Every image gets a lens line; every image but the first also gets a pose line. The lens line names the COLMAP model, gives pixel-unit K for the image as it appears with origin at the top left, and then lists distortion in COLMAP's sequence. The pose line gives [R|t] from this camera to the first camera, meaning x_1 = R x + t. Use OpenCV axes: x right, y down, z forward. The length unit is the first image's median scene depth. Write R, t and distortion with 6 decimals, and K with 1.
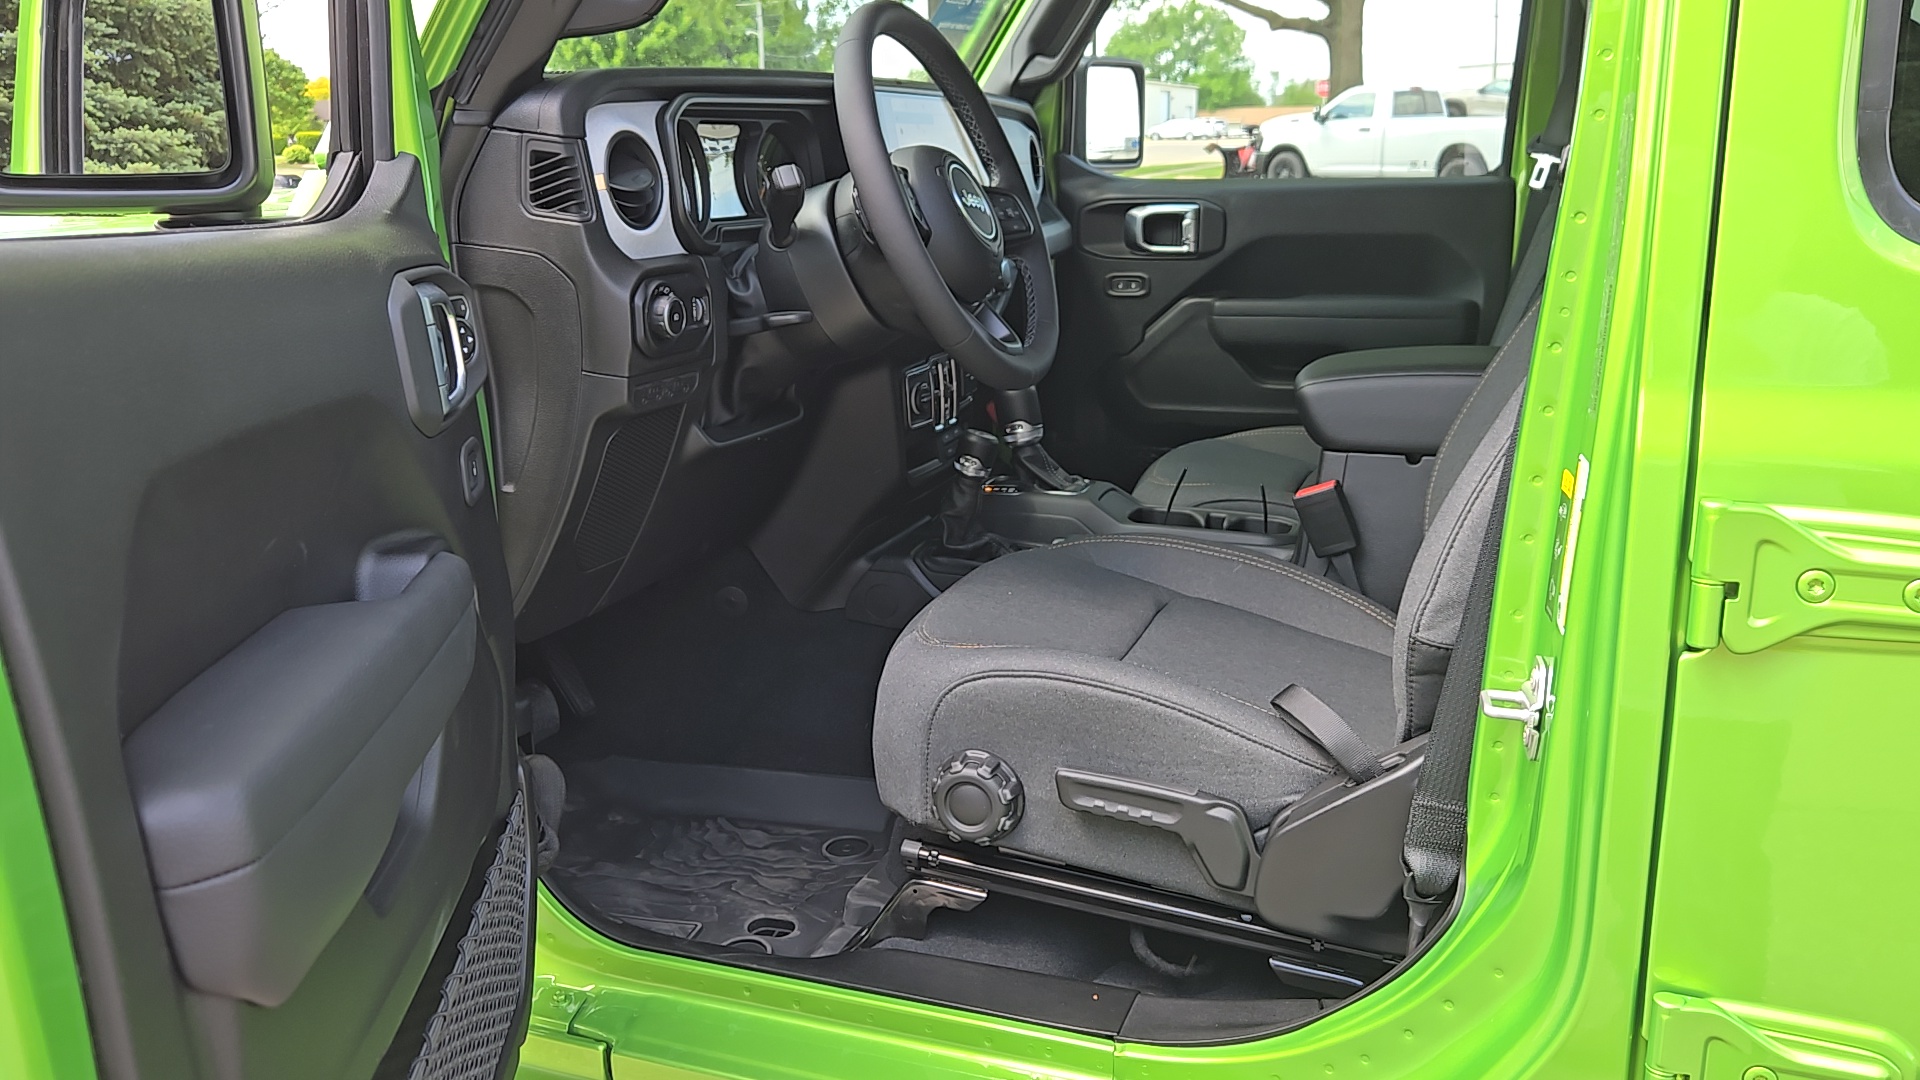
lens RADIAL K [[1604.1, 0, 956.3], [0, 1604.1, 538.8], [0, 0, 1]] dist [0.015807, -0.005082]
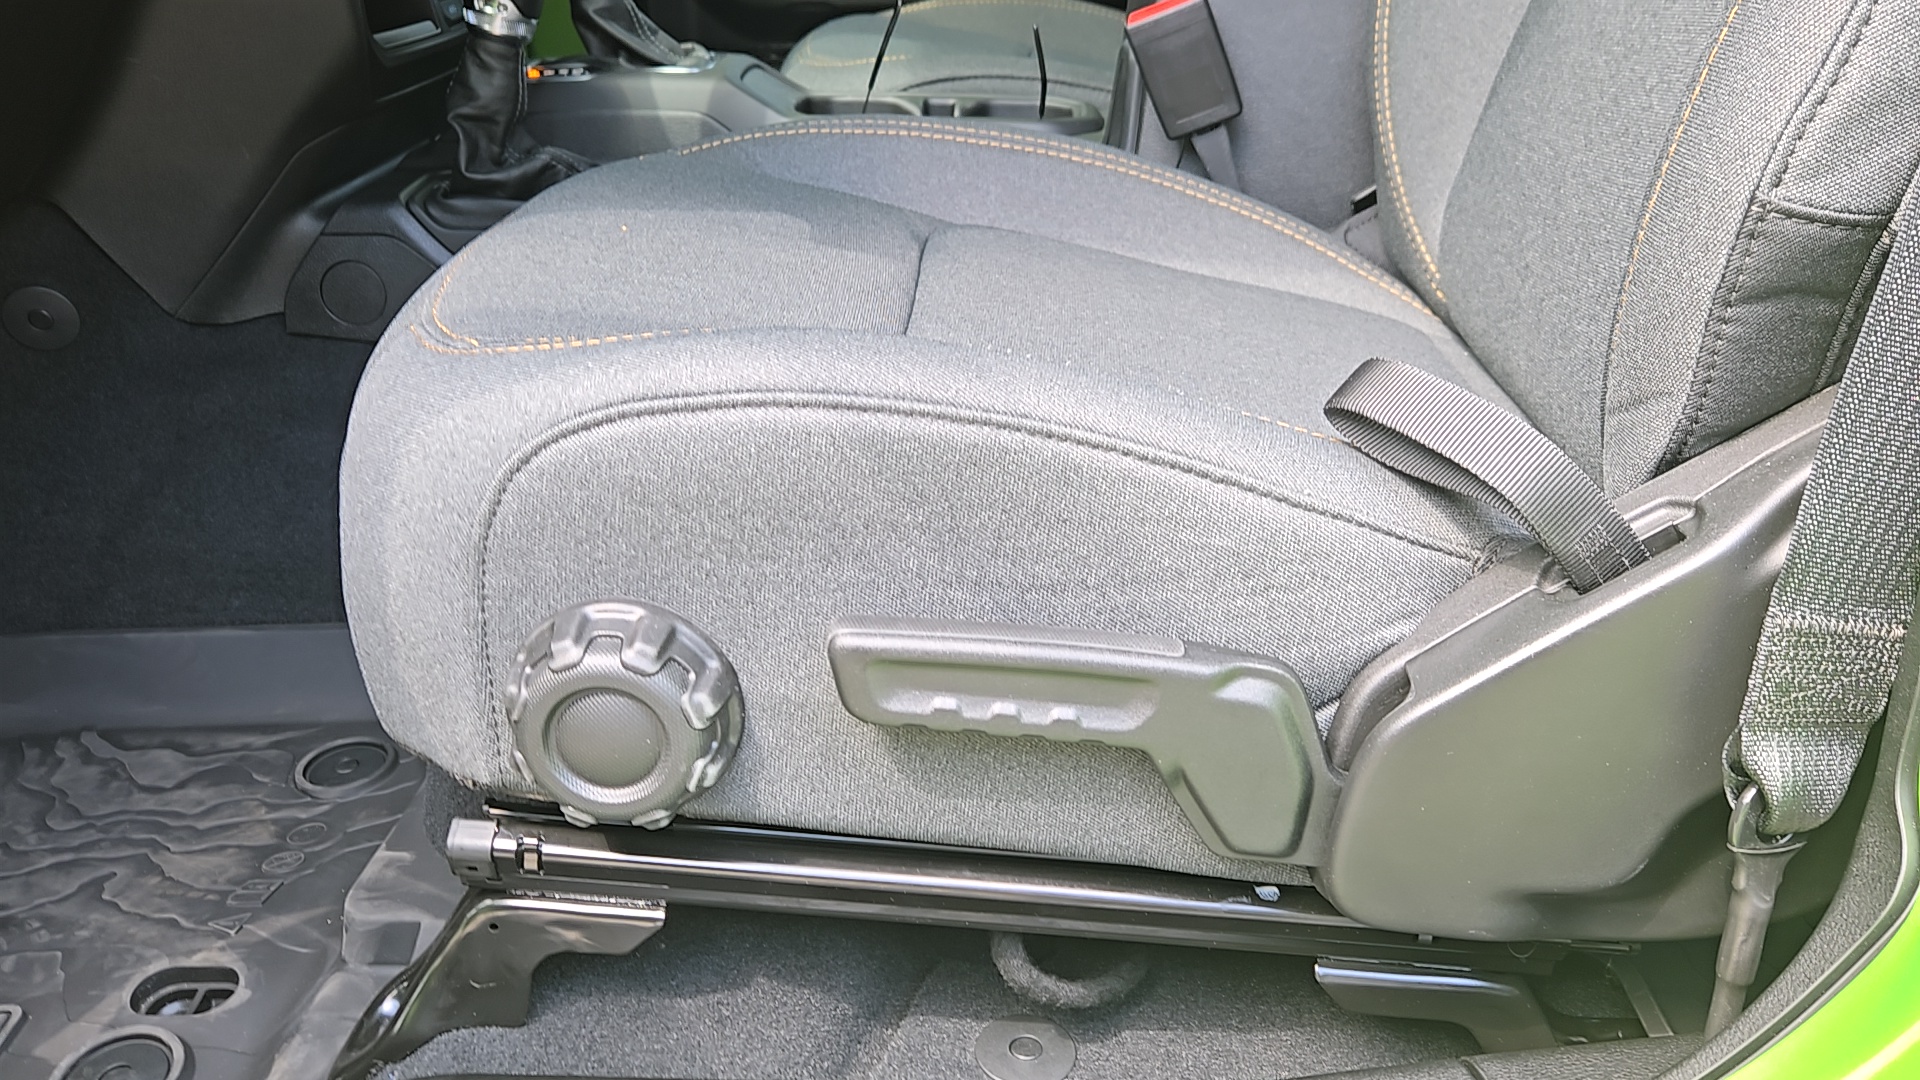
lens RADIAL K [[1604.1, 0, 956.3], [0, 1604.1, 538.8], [0, 0, 1]] dist [0.015807, -0.005082]
pose [[0.957182, -0.121186, 0.262900, -0.007847], [0.073080, 0.979901, 0.185617, 0.046496], [-0.280110, -0.158457, 0.946800, 0.575825]]
